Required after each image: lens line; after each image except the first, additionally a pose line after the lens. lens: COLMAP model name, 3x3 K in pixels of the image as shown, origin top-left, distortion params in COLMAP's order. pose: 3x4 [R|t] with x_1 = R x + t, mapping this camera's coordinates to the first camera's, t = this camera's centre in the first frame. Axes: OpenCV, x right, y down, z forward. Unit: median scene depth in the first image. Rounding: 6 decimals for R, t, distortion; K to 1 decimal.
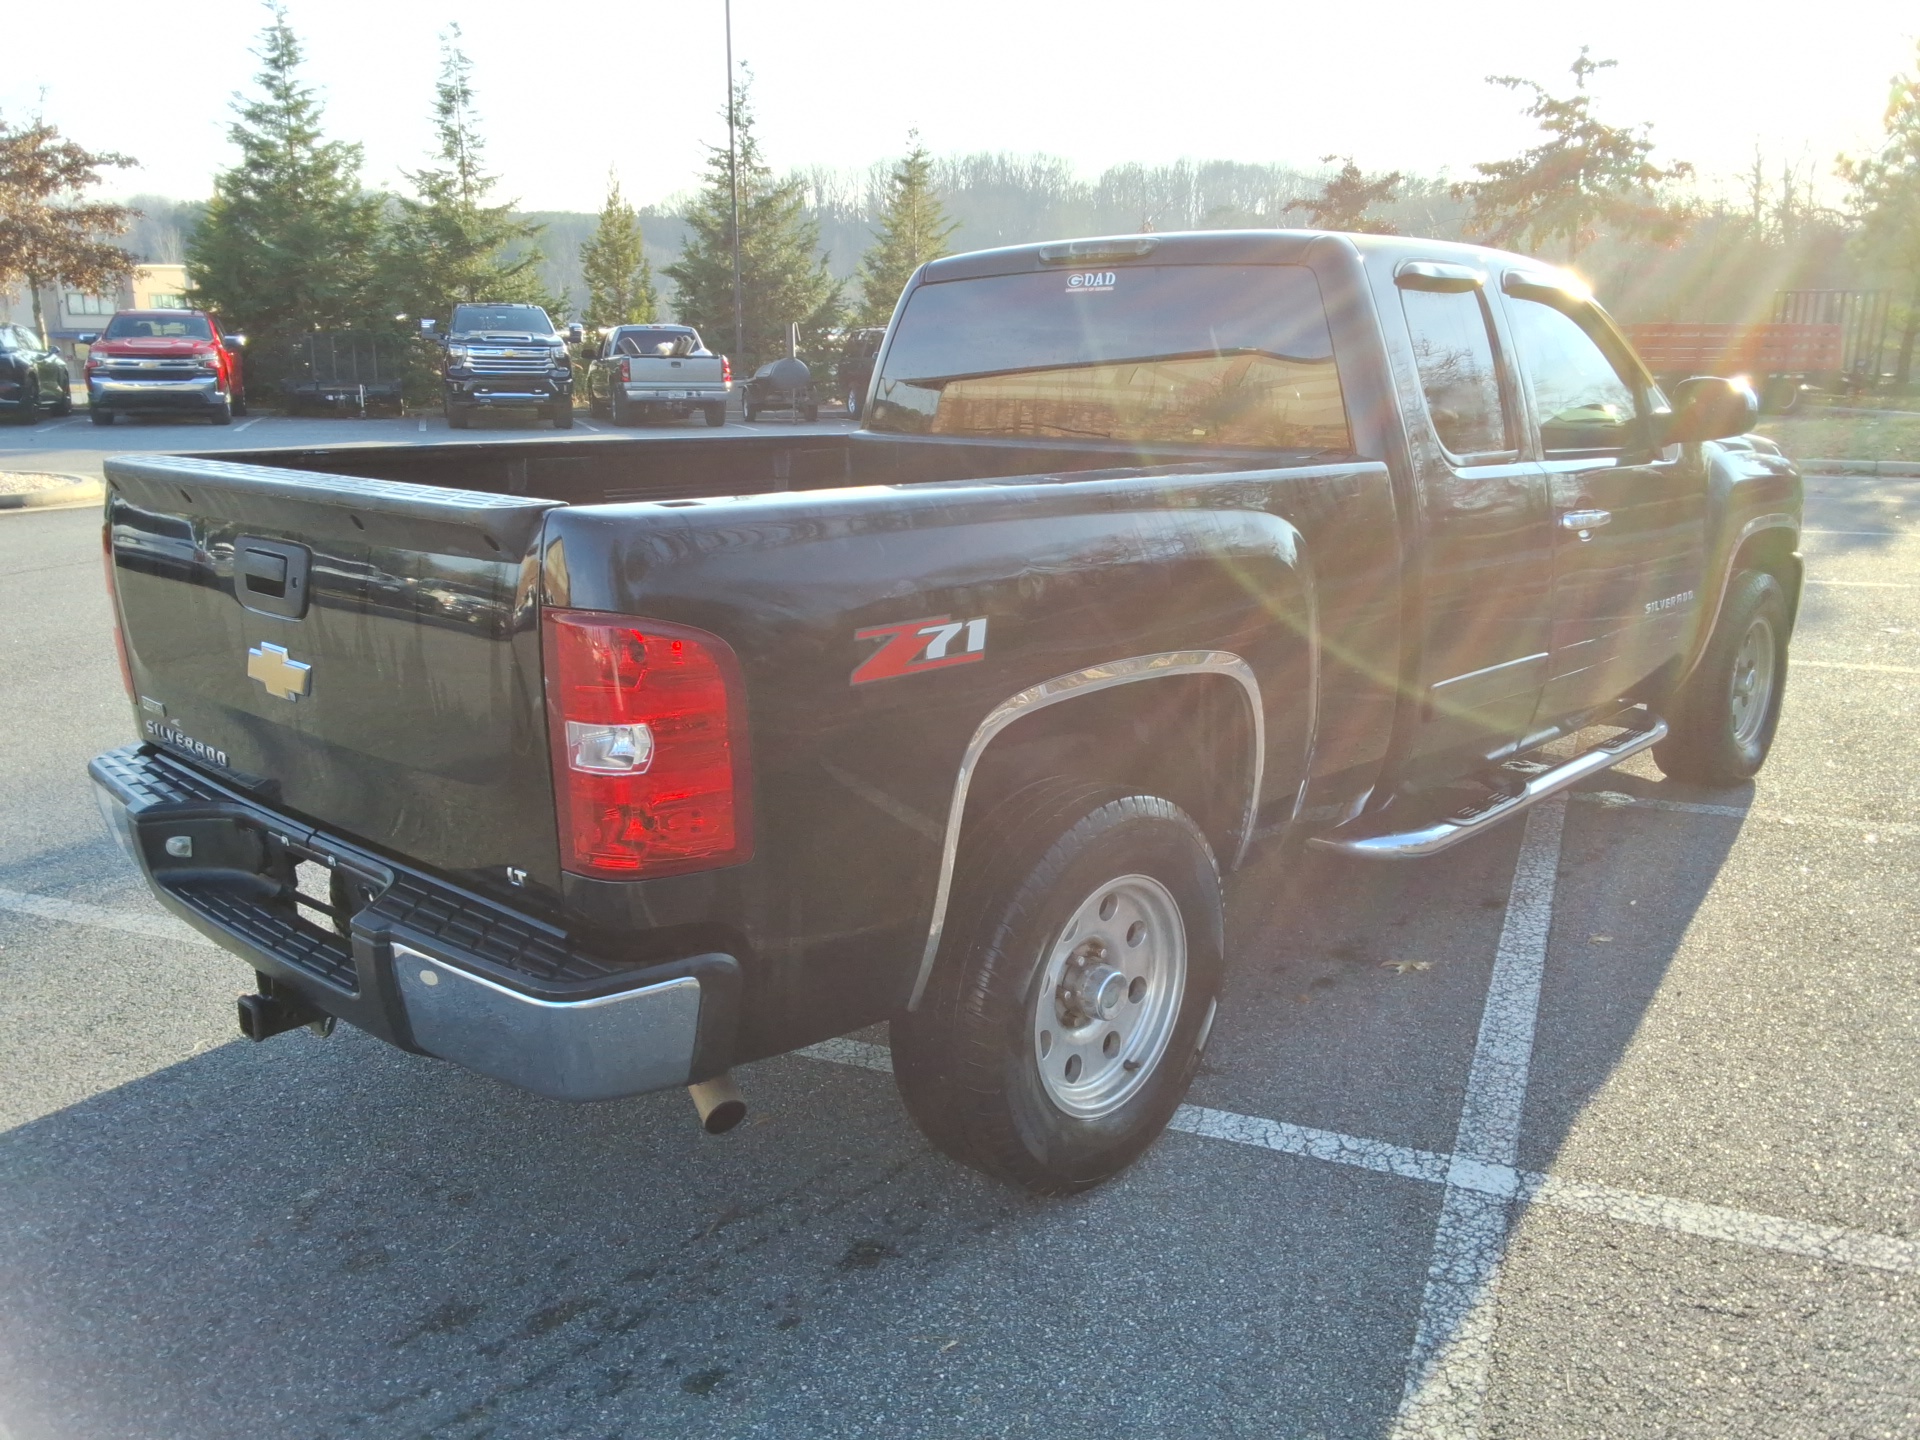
lens RADIAL K [[1527.7, 0, 970.2], [0, 1527.7, 727.6], [0, 0, 1]] dist [0.095489, -0.135035]
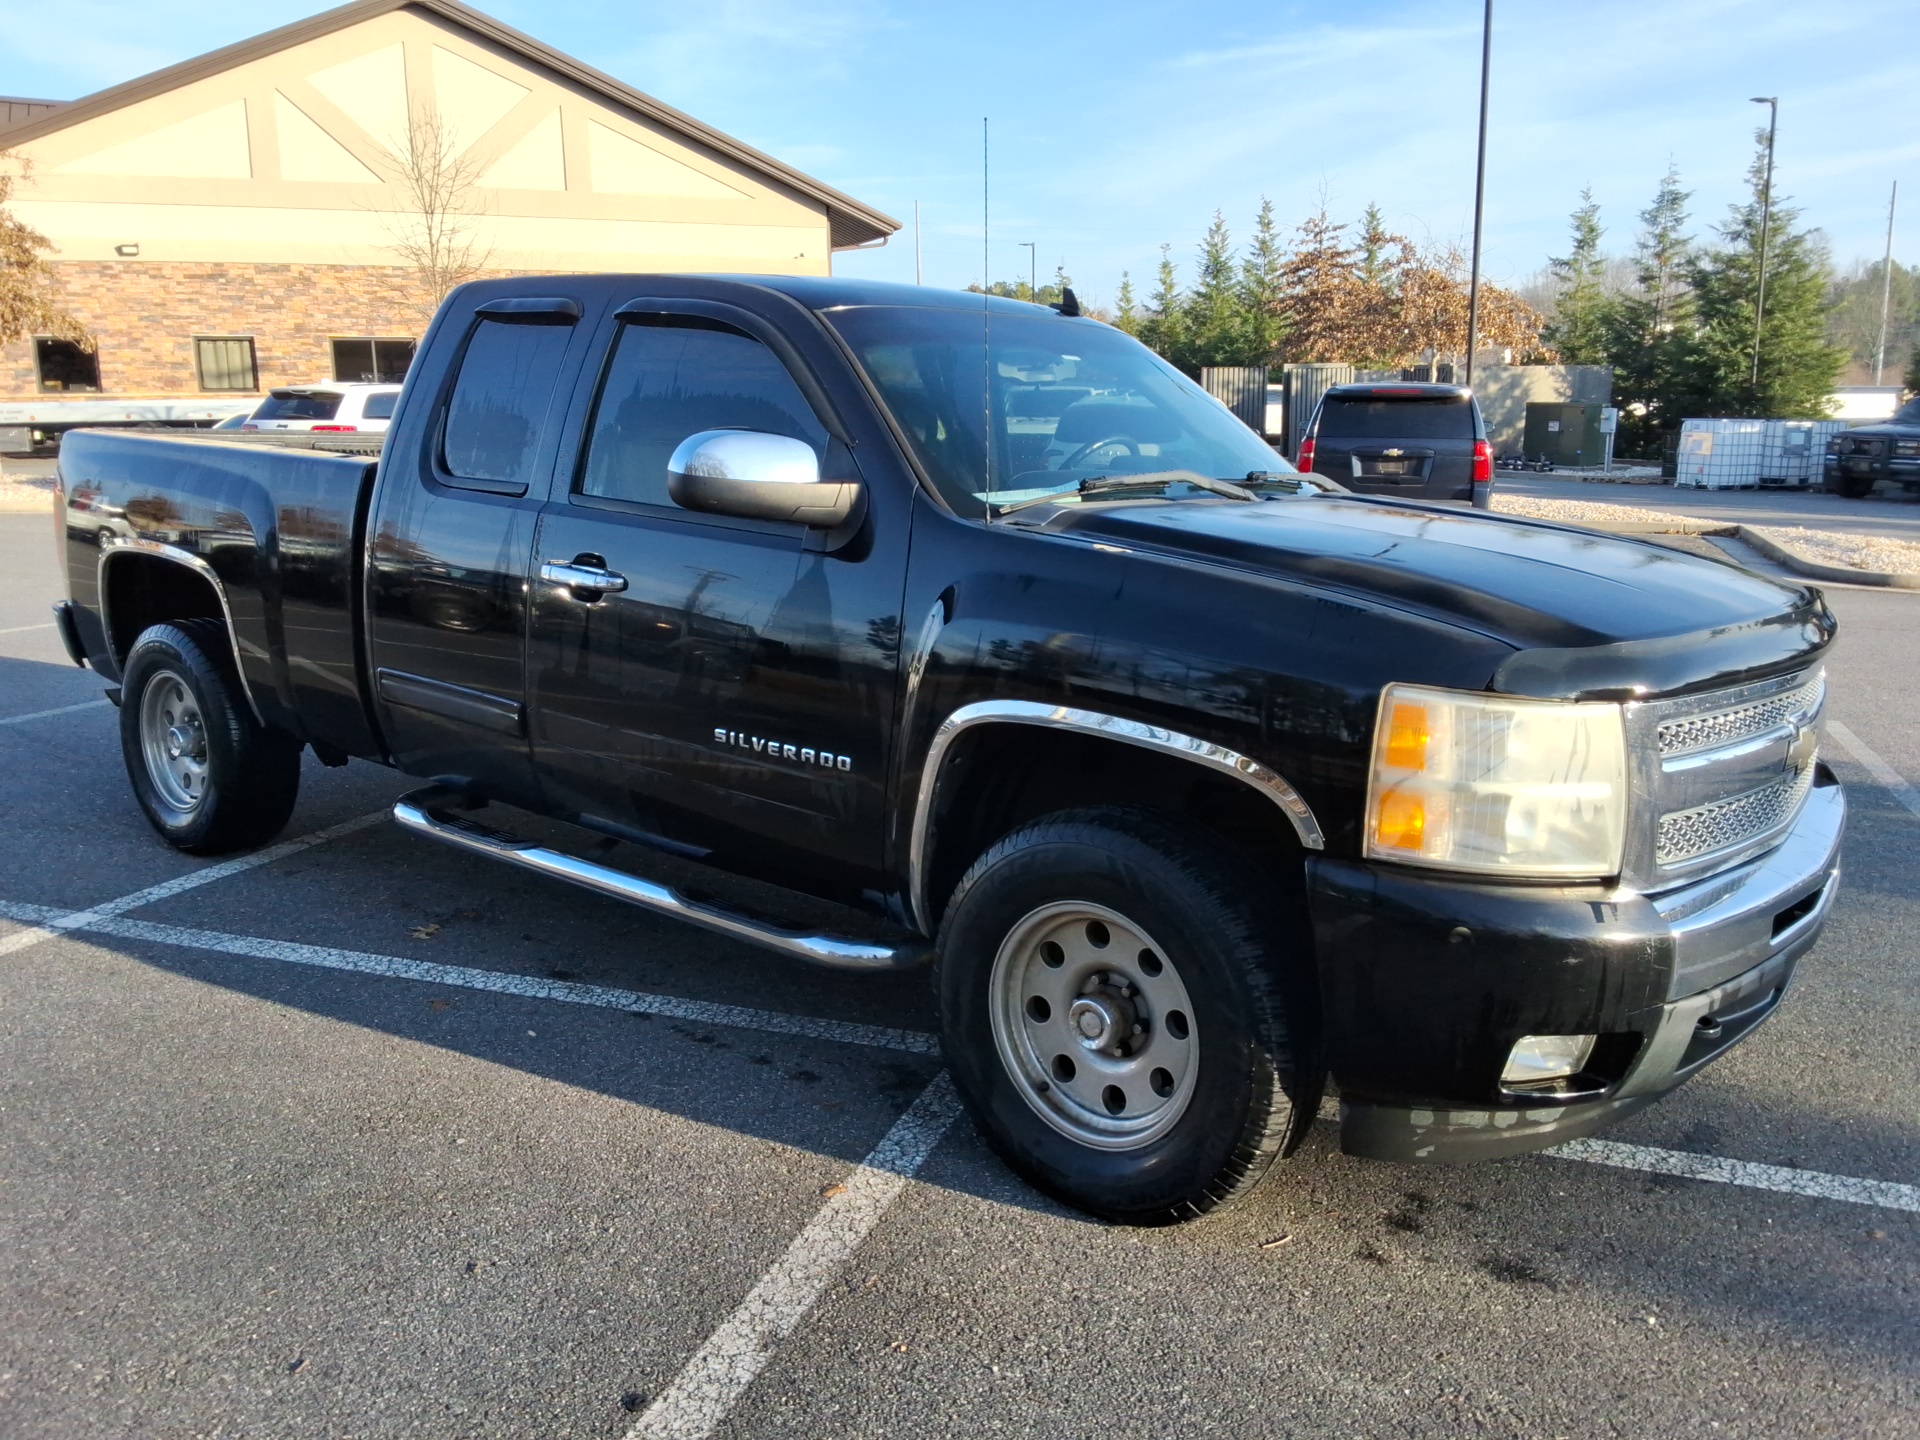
lens RADIAL K [[1527.7, 0, 966.9], [0, 1527.7, 729.3], [0, 0, 1]] dist [0.095489, -0.135035]
pose [[0.067278, 0.201732, -0.977127, 0.183943], [-0.264163, 0.947998, 0.177529, -0.038045], [0.962129, 0.246177, 0.117070, 0.163068]]
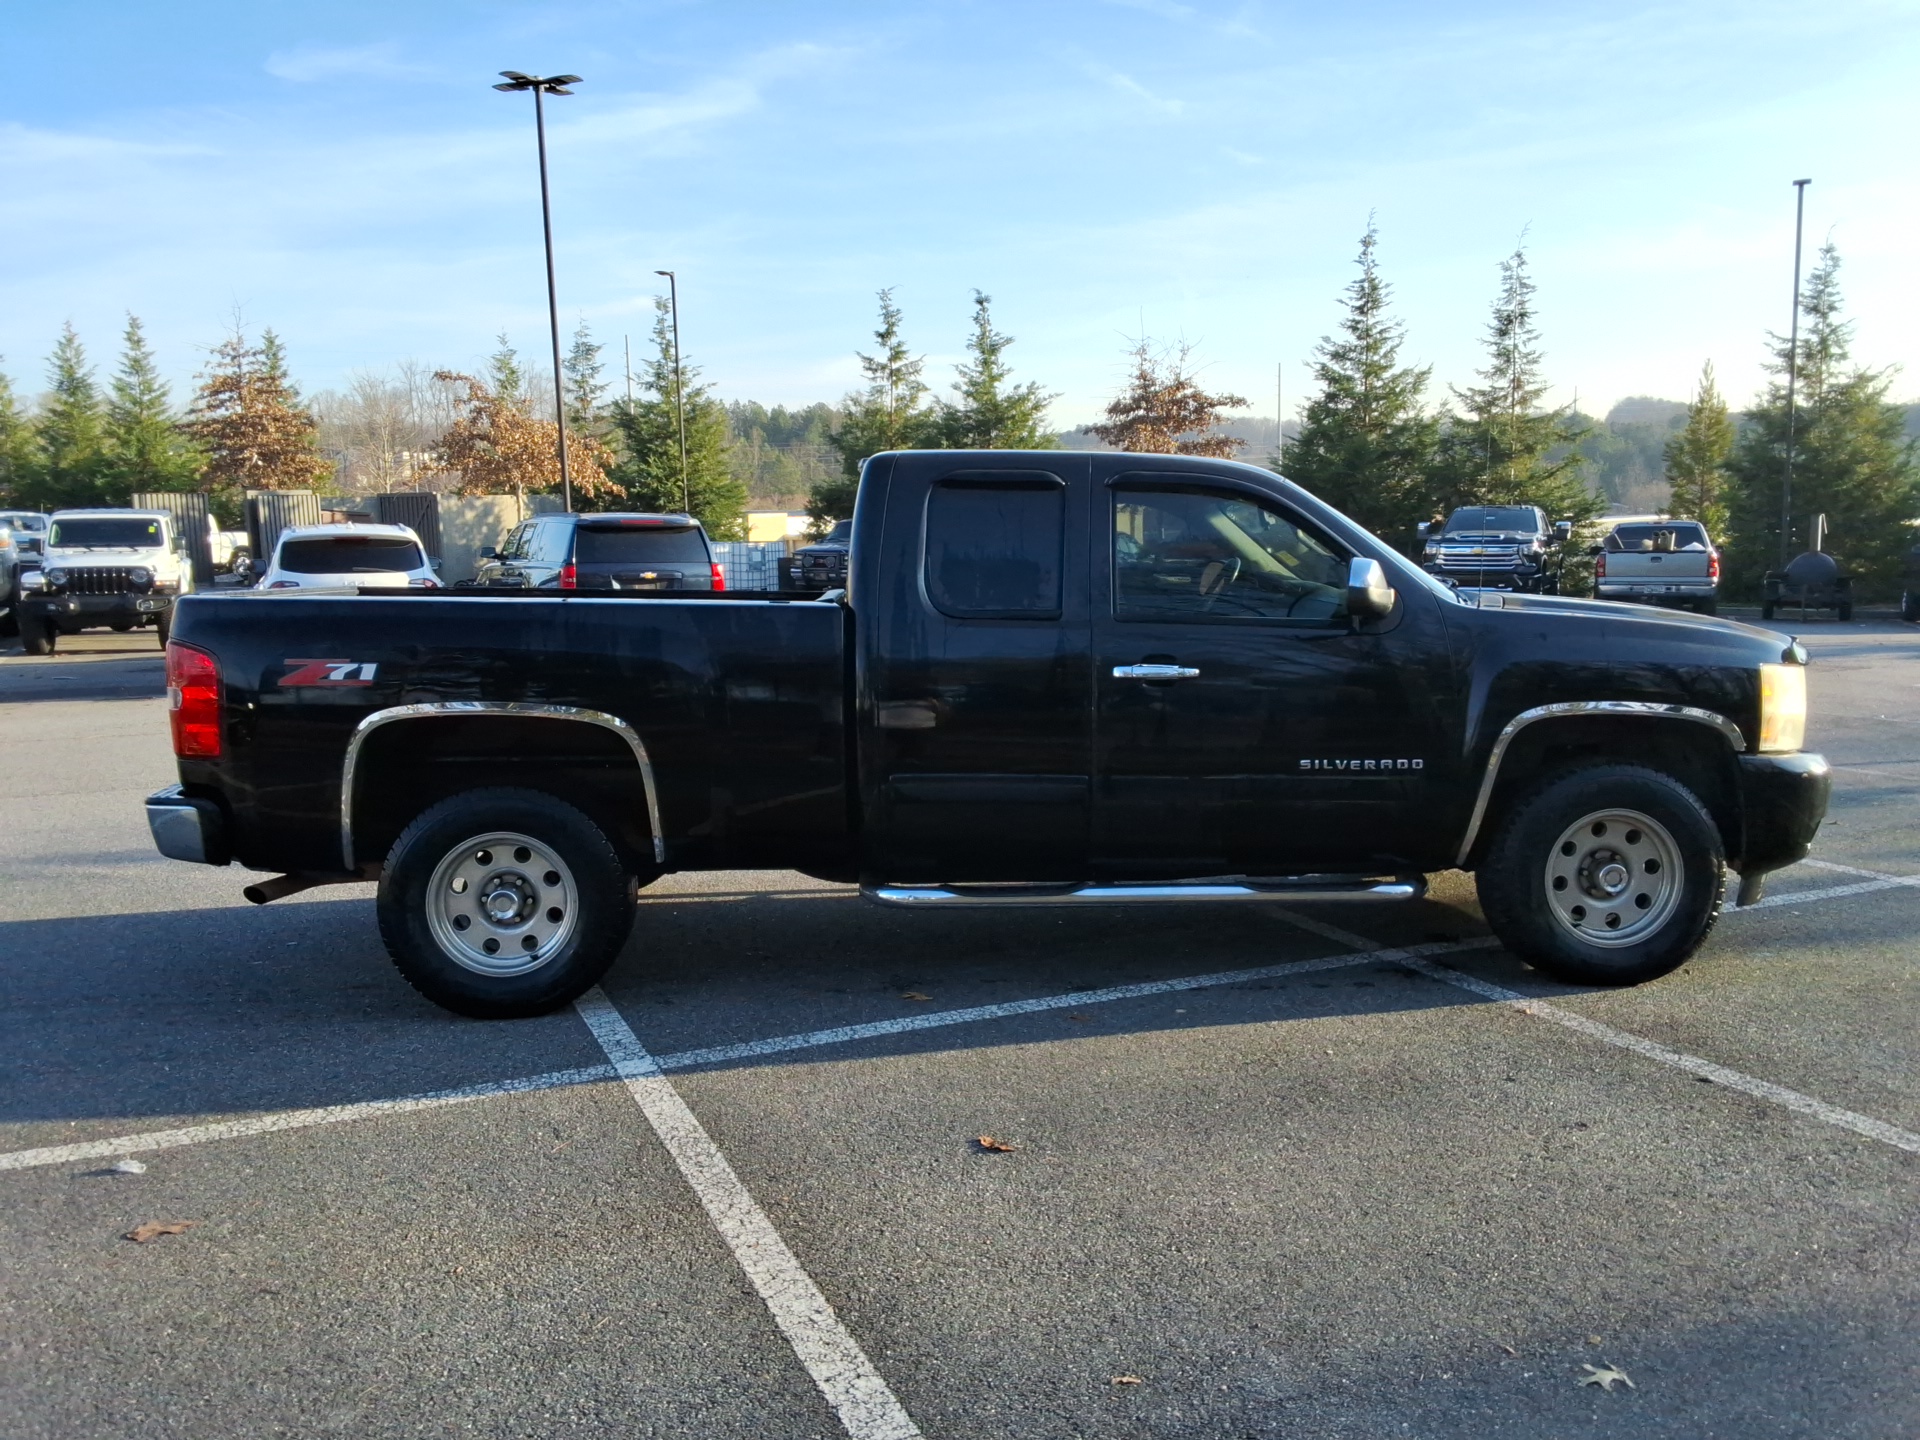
lens RADIAL K [[1527.7, 0, 967.5], [0, 1527.7, 740.5], [0, 0, 1]] dist [0.095489, -0.135035]
pose [[0.723591, 0.081940, -0.685348, 0.159336], [-0.162182, 0.985313, -0.053429, 0.000546], [0.670904, 0.149811, 0.726253, 0.008596]]
